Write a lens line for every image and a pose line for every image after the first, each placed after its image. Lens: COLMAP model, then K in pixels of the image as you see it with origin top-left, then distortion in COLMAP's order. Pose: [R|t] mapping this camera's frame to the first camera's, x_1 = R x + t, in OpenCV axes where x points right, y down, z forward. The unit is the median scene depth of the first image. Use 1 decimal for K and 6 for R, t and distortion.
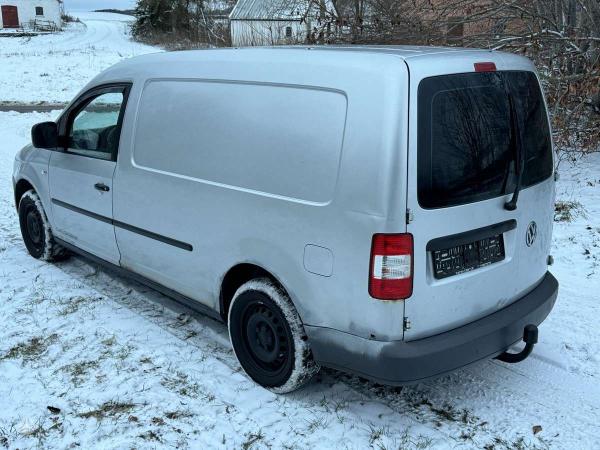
lens RADIAL K [[641.3, 0, 300.0], [0, 641.3, 225.0], [0, 0, 1]] dist [0.198559, -0.459394]
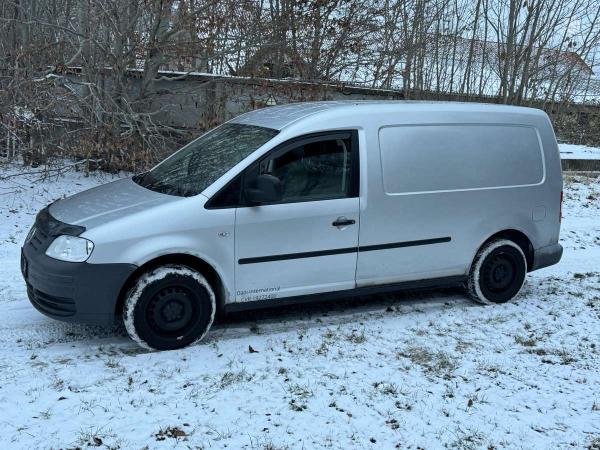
lens RADIAL K [[539.5, 0, 300.0], [0, 539.5, 225.0], [0, 0, 1]] dist [0.243148, -0.218269]
pose [[0.299589, -0.175835, 0.937725, -1.550203], [0.214678, 0.970089, 0.113317, -0.227068], [-0.929602, 0.167360, 0.328375, 0.990302]]
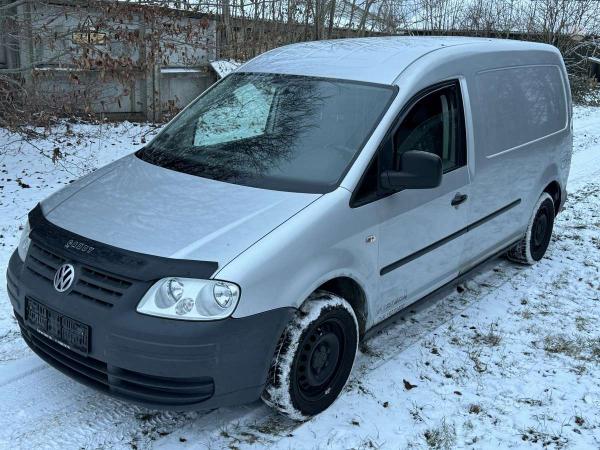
lens RADIAL K [[539.5, 0, 300.0], [0, 539.5, 225.0], [0, 0, 1]] dist [0.243148, -0.218269]
pose [[-0.085684, -0.291949, 0.952588, -1.307292], [0.236612, 0.922788, 0.304099, -0.396903], [-0.967819, 0.251450, -0.009990, 1.587657]]
